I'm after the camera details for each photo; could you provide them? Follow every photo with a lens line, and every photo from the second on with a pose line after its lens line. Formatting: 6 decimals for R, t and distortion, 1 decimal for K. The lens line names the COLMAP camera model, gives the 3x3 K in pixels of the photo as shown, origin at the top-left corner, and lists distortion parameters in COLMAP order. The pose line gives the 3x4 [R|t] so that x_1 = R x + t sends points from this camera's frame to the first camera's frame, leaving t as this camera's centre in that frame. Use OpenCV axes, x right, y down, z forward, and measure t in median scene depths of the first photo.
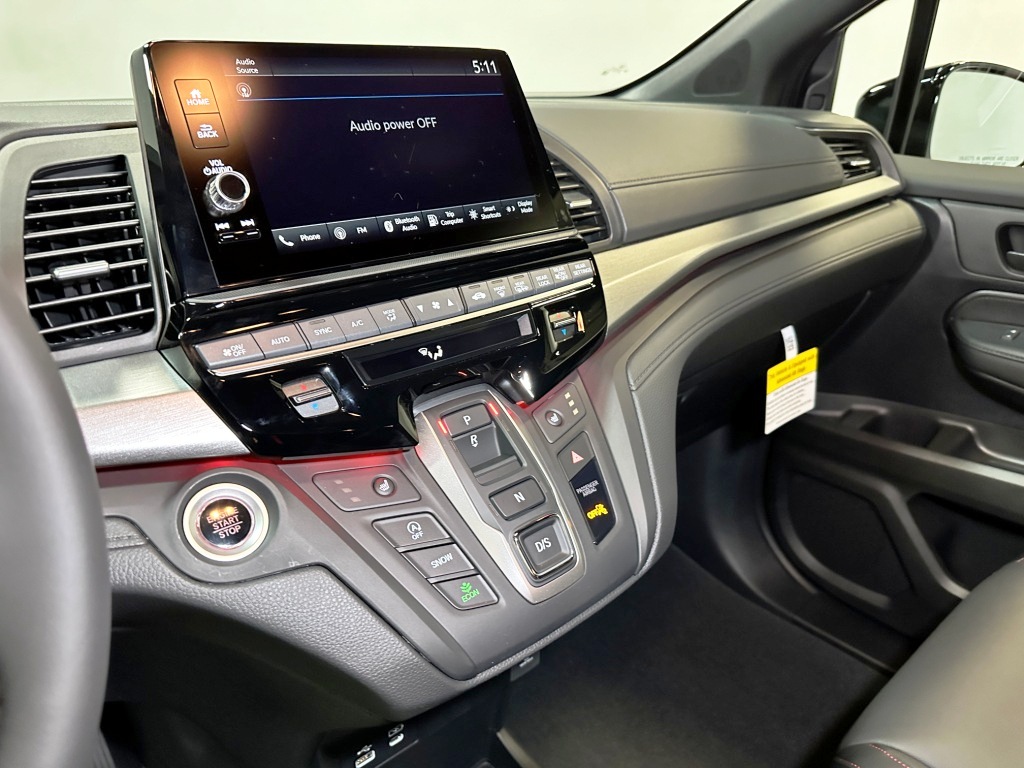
lens RADIAL K [[757.8, 0, 512.0], [0, 757.8, 384.0], [0, 0, 1]] dist [0.069303, -0.124818]
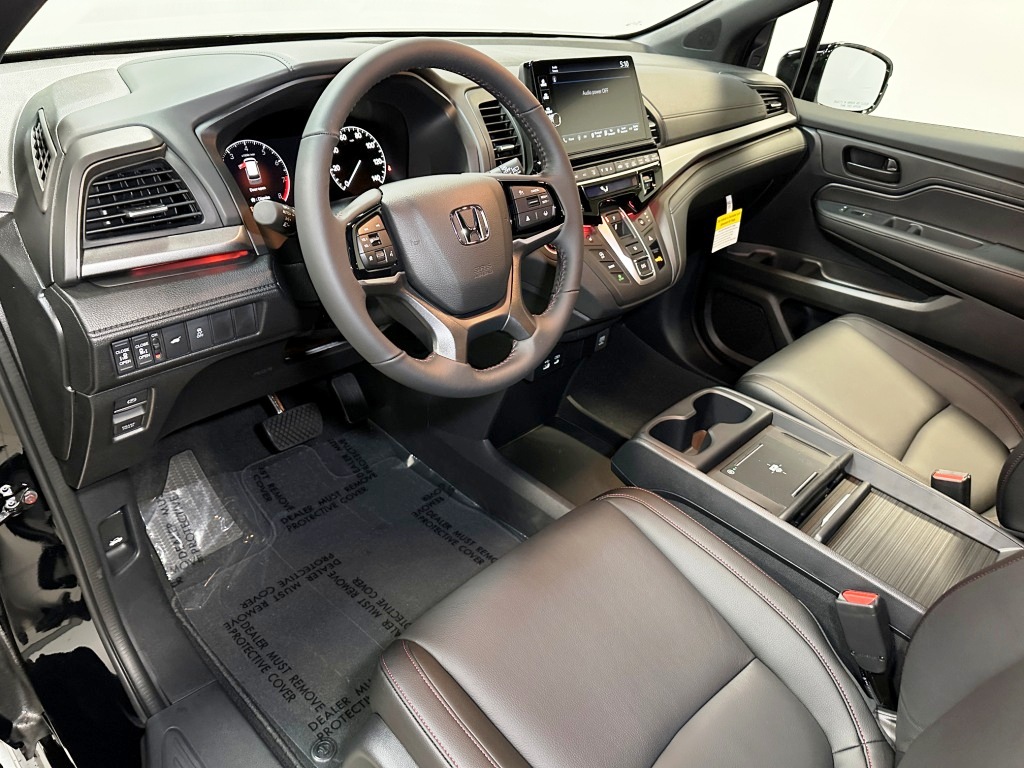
lens RADIAL K [[743.8, 0, 512.0], [0, 743.8, 384.0], [0, 0, 1]] dist [-0.015385, -0.004616]
pose [[0.992247, 0.038191, 0.118265, -0.350117], [-0.057619, 0.984525, 0.165503, 0.106906], [-0.110114, -0.171034, 0.979093, -0.767164]]
